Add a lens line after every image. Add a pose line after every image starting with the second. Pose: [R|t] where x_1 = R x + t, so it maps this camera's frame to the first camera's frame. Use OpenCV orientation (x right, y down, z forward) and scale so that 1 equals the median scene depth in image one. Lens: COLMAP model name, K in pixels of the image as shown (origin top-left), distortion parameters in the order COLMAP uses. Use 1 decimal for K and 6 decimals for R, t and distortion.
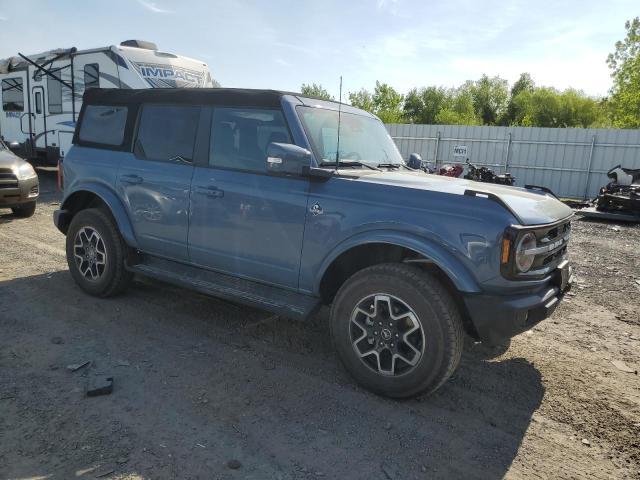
lens RADIAL K [[519.9, 0, 319.2], [0, 519.9, 239.3], [0, 0, 1]] dist [0.006443, 0.003833]
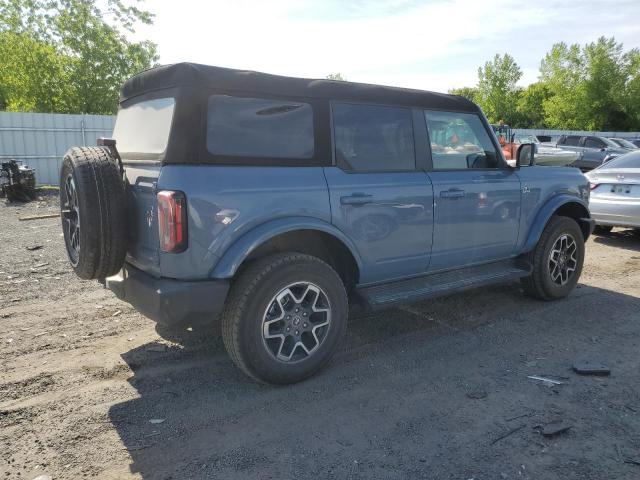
lens RADIAL K [[513.7, 0, 322.1], [0, 513.7, 237.4], [0, 0, 1]] dist [0.016813, -0.006198]
pose [[0.346591, -0.217977, 0.912338, -1.114898], [0.187566, 0.969087, 0.160281, -0.196599], [-0.919072, 0.115572, 0.376762, 0.782278]]
